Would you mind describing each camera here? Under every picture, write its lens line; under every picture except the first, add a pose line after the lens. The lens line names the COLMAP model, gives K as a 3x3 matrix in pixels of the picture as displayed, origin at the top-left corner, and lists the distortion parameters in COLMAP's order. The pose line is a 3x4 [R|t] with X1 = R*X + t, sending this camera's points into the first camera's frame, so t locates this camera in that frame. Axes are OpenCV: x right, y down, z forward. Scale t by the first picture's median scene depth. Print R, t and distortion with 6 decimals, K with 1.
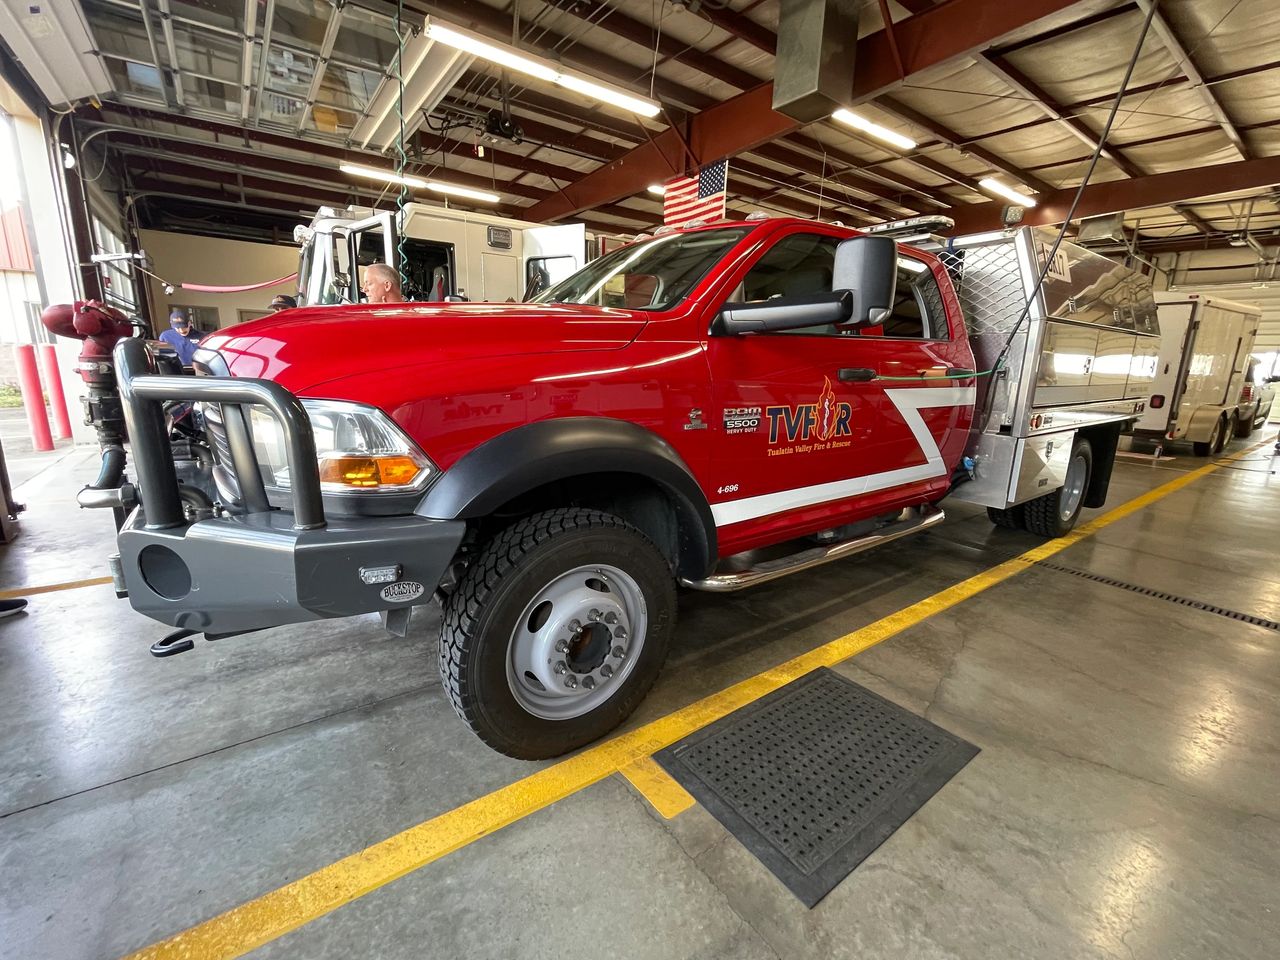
lens RADIAL K [[539.3, 0, 637.1], [0, 539.3, 468.7], [0, 0, 1]] dist [-0.002831, -0.000068]
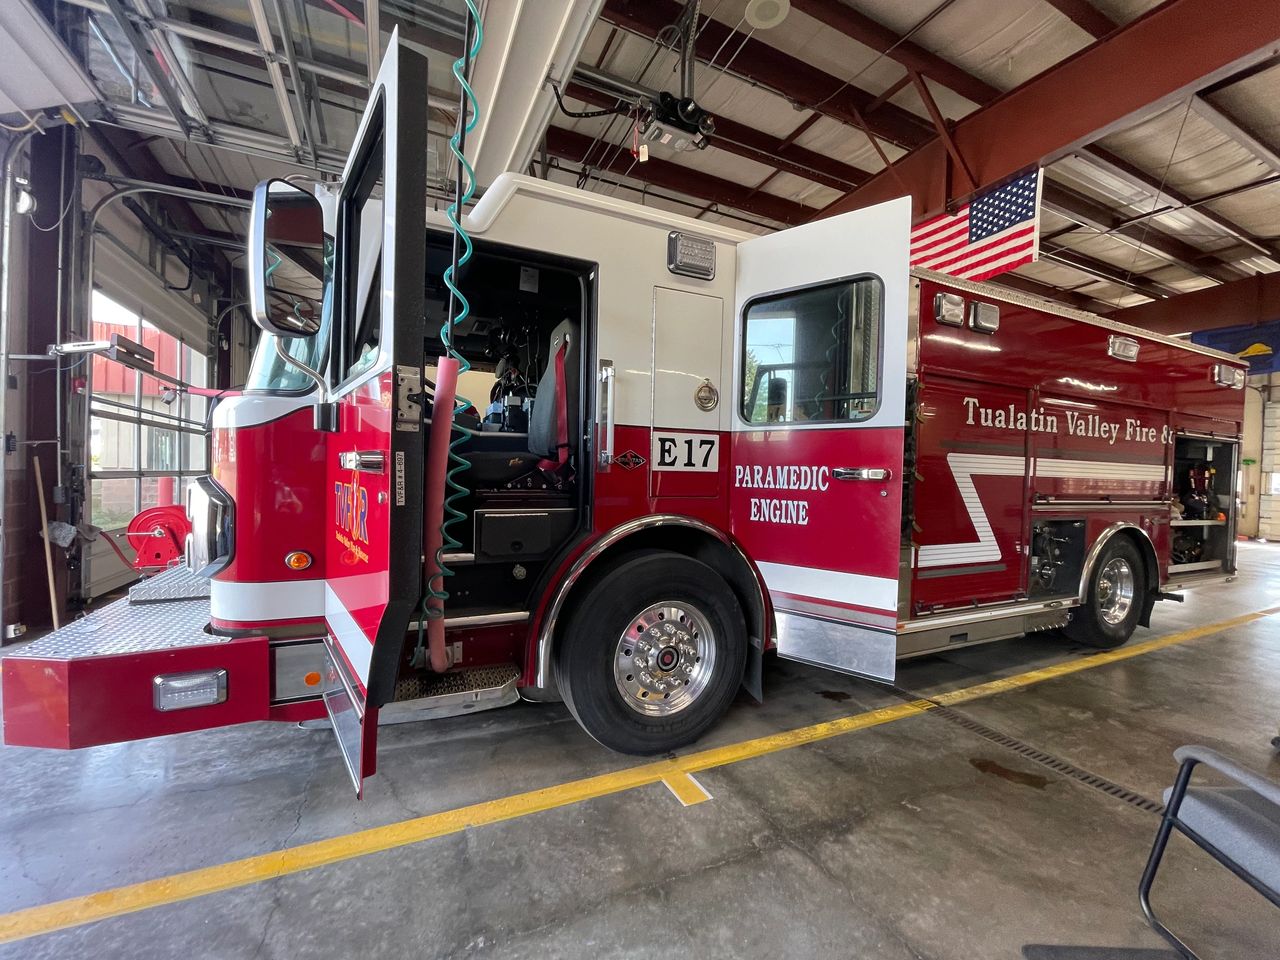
lens RADIAL K [[539.3, 0, 644.0], [0, 539.3, 482.2], [0, 0, 1]] dist [-0.002831, -0.000068]
pose [[0.982436, -0.001715, -0.186593, -0.146952], [-0.035038, 0.980476, -0.193492, -0.103846], [0.183282, 0.196631, 0.963195, 0.411180]]
